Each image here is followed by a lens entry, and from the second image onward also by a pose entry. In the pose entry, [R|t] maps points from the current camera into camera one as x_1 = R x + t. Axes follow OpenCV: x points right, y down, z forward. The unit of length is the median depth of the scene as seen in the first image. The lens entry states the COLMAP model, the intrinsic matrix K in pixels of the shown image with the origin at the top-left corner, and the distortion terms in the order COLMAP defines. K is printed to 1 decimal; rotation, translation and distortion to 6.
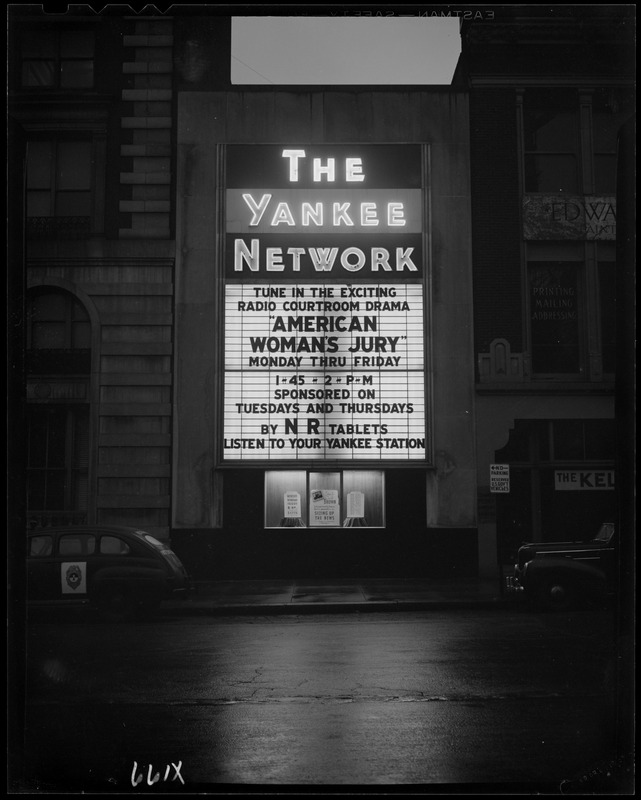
lens RADIAL K [[896.5, 0, 323.7], [0, 896.5, 404.6], [0, 0, 1]] dist [0.006576, 0.000000]
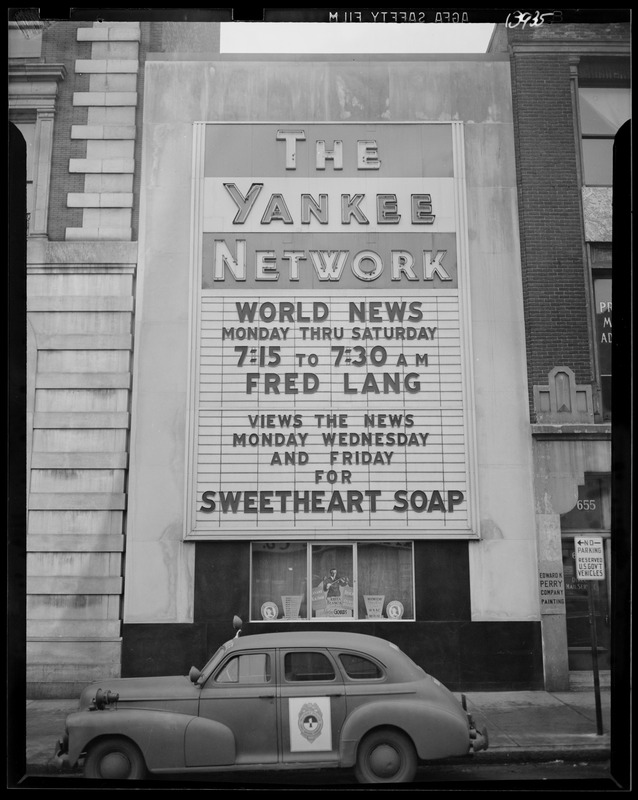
lens RADIAL K [[868.3, 0, 321.6], [0, 868.3, 401.2], [0, 0, 1]] dist [0.002126, 0.000000]
pose [[0.999995, -0.002416, 0.002130, -0.008416], [0.002606, 0.995571, -0.093981, 0.024690], [-0.001893, 0.093986, 0.995572, 0.267394]]
